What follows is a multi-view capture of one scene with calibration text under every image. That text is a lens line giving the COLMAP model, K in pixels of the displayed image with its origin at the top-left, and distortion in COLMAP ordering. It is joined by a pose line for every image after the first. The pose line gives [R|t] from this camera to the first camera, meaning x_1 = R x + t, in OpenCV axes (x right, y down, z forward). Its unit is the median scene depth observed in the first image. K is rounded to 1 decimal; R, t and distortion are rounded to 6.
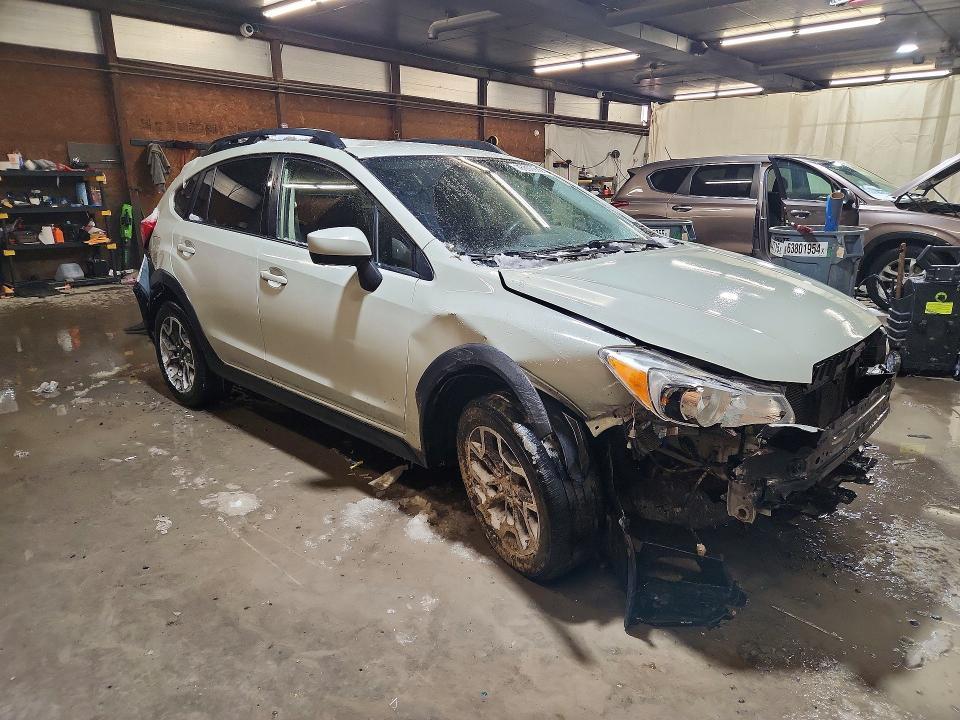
lens RADIAL K [[681.6, 0, 480.0], [0, 681.6, 360.0], [0, 0, 1]] dist [0.020192, -0.002867]
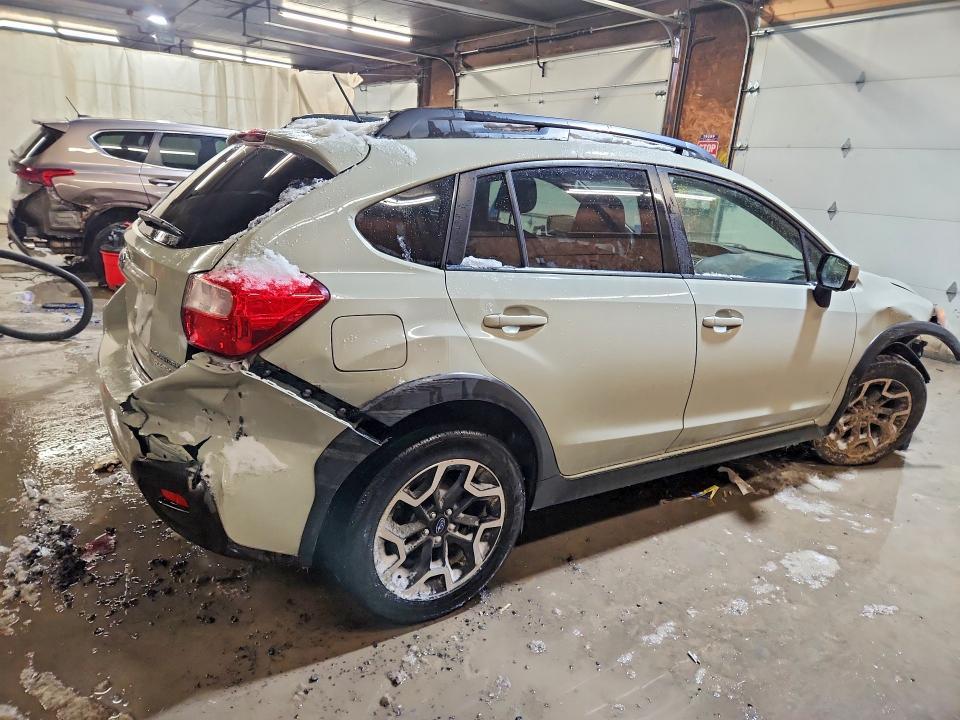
lens RADIAL K [[669.5, 0, 480.0], [0, 669.5, 360.0], [0, 0, 1]] dist [-0.001716, -0.002160]
pose [[0.213240, -0.252538, 0.943797, -1.083811], [0.173774, 0.960416, 0.217723, -0.287450], [-0.961421, 0.117580, 0.248684, 1.034828]]
